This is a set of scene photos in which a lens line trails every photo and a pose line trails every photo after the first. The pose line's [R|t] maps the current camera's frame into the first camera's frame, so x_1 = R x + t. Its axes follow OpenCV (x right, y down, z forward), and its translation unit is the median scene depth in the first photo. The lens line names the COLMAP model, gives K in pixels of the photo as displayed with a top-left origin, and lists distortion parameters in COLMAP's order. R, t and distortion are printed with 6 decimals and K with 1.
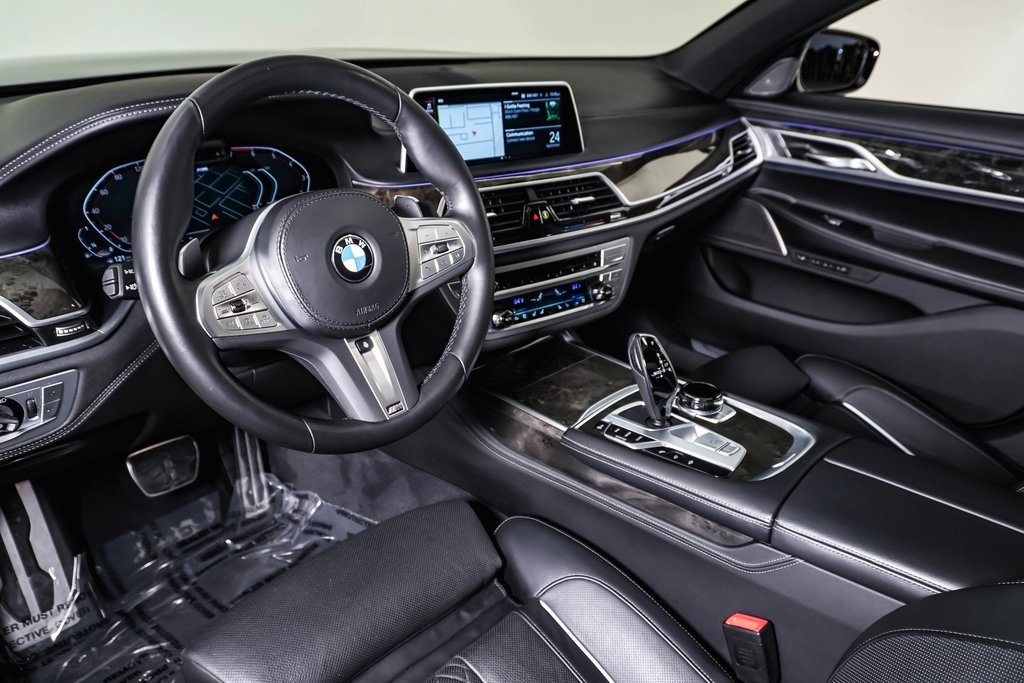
lens RADIAL K [[793.6, 0, 512.0], [0, 793.6, 341.5], [0, 0, 1]] dist [-0.008089, 0.015328]
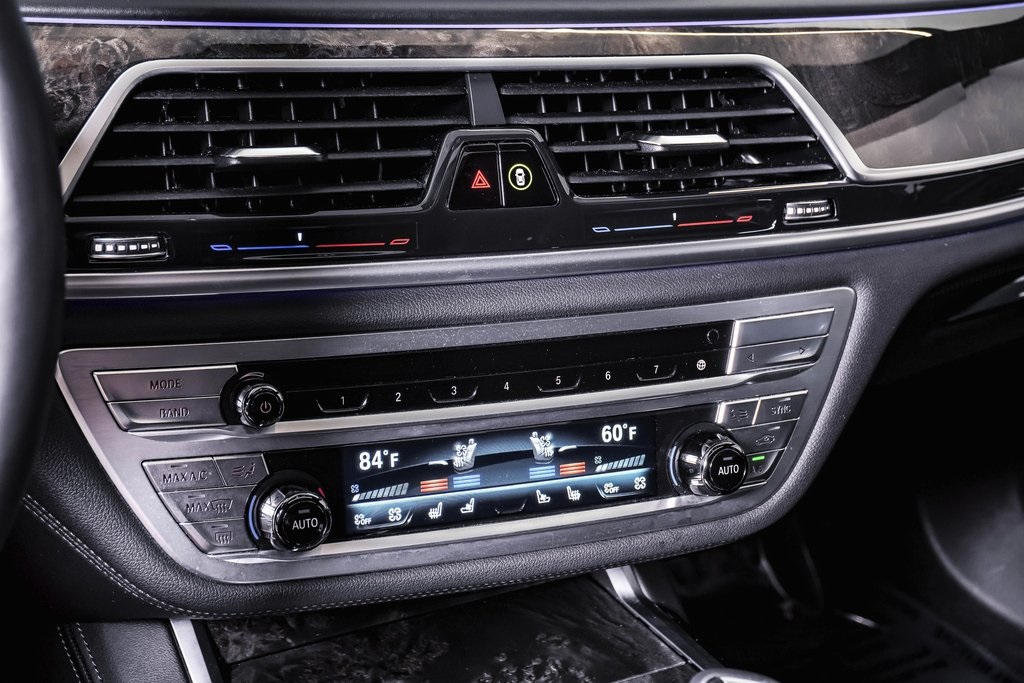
lens RADIAL K [[1644.3, 0, 512.0], [0, 1644.3, 341.5], [0, 0, 1]] dist [0.029010, 0.093304]
pose [[0.966624, 0.136503, -0.216808, 0.166422], [-0.147287, 0.988498, -0.034311, -0.074750], [0.209631, 0.065099, 0.975611, 0.395448]]
